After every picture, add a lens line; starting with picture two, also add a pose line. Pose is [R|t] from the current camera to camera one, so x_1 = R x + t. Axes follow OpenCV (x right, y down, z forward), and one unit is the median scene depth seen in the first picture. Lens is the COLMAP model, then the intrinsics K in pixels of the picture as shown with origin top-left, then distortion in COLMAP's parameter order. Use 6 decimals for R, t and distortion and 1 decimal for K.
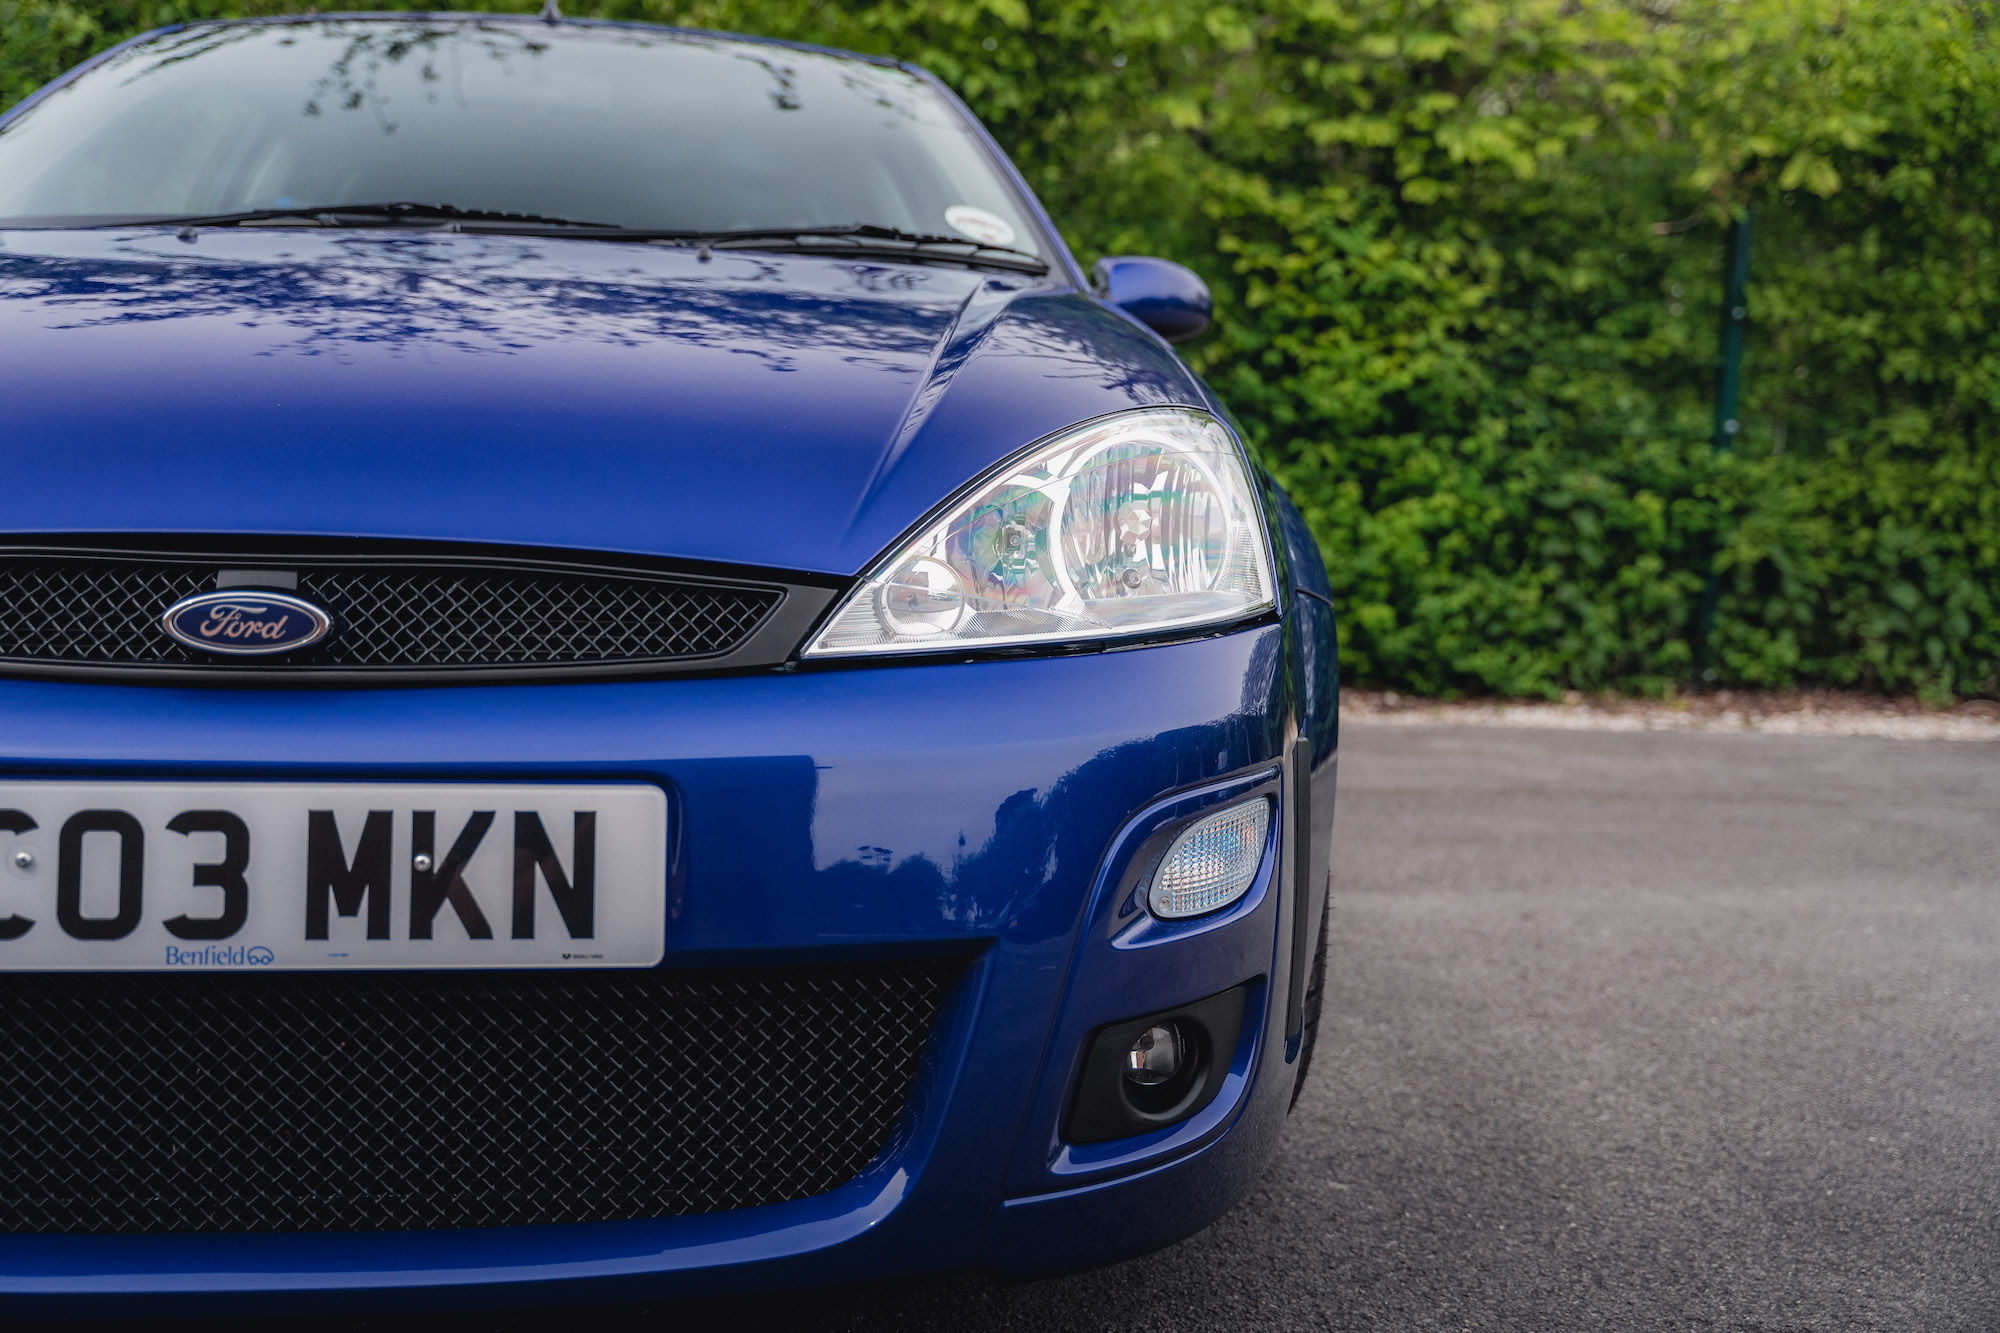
lens RADIAL K [[1938.8, 0, 1003.7], [0, 1938.8, 659.3], [0, 0, 1]] dist [0.038212, 0.000000]
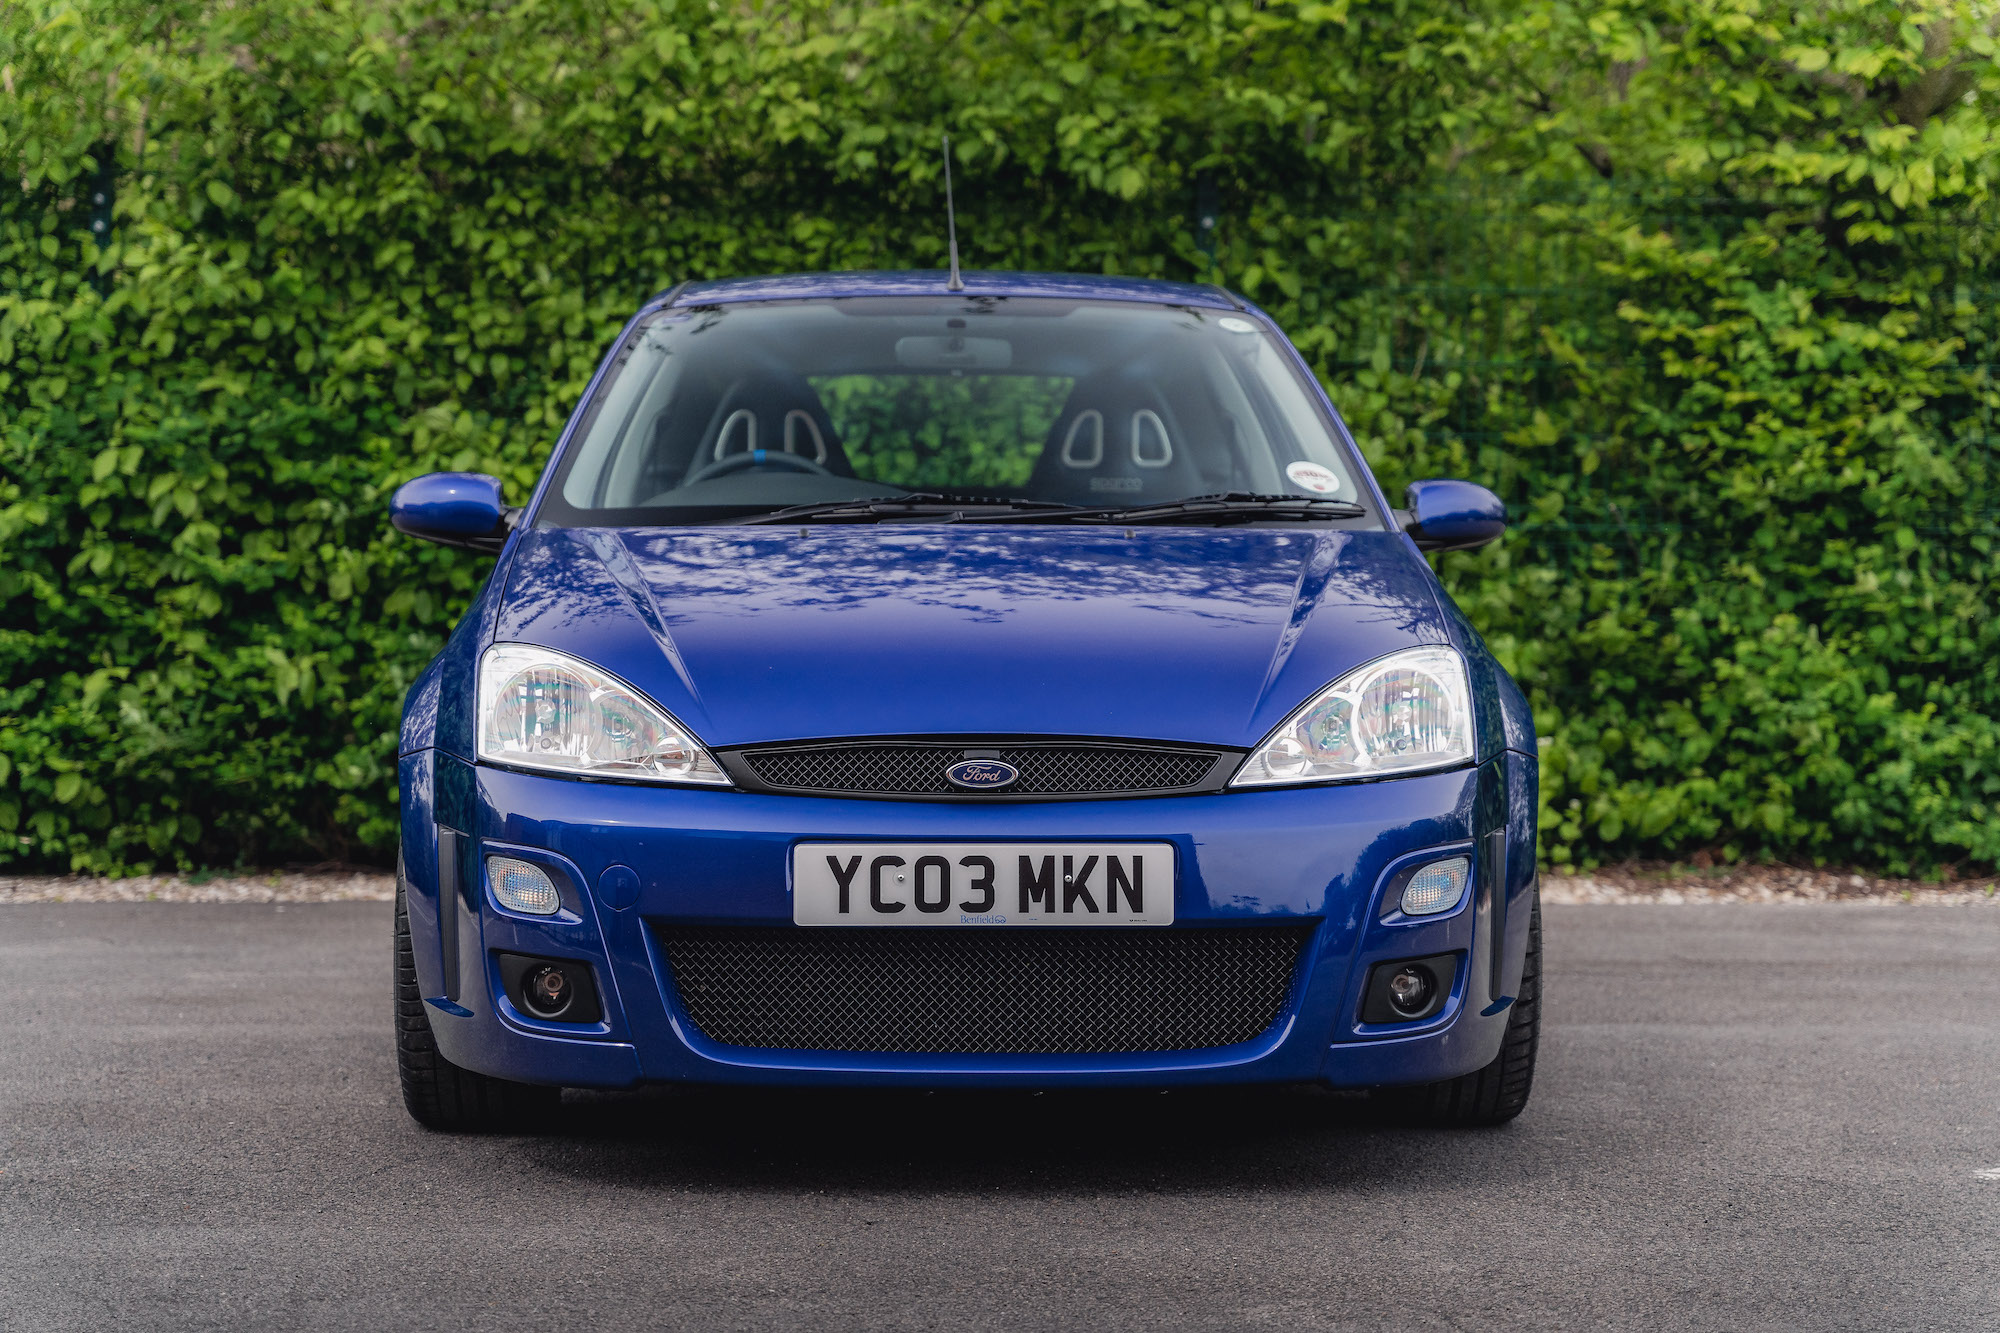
lens RADIAL K [[4310.6, 0, 1009.8], [0, 4310.6, 669.5], [0, 0, 1]] dist [0.022979, 0.000000]
pose [[0.995944, -0.020540, -0.087595, 0.059755], [0.015705, 0.998333, -0.055537, 0.109267], [0.088590, 0.053936, 0.994607, -3.128406]]
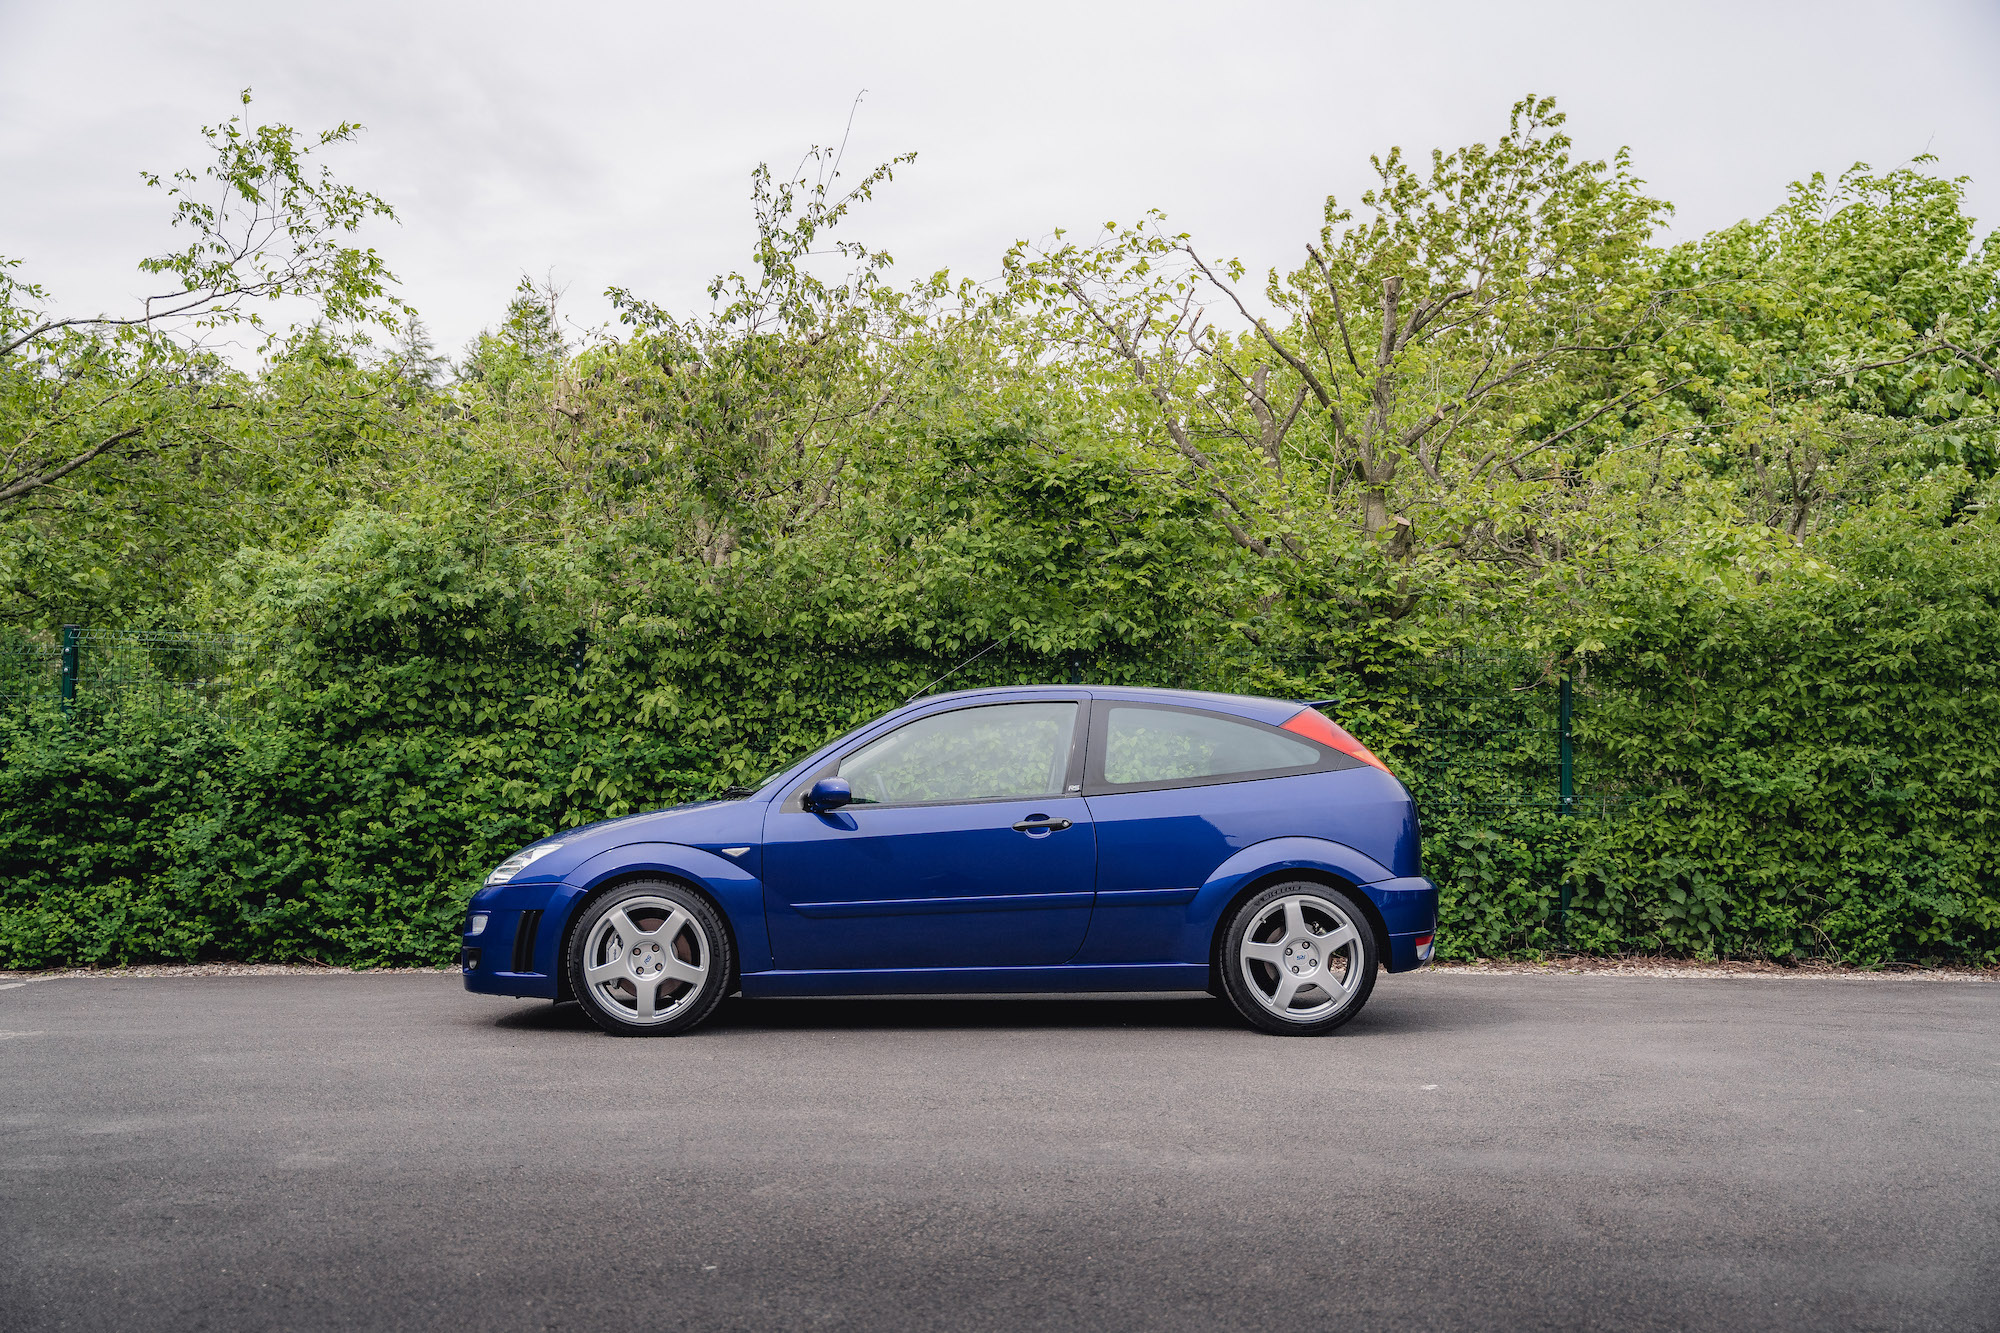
lens RADIAL K [[2232.0, 0, 1033.9], [0, 2232.0, 673.1], [0, 0, 1]] dist [0.044717, 0.000000]
pose [[0.998163, -0.027047, -0.054211, 0.058436], [0.018632, 0.988492, -0.150121, 0.242194], [0.057648, 0.148835, 0.987180, -4.171430]]
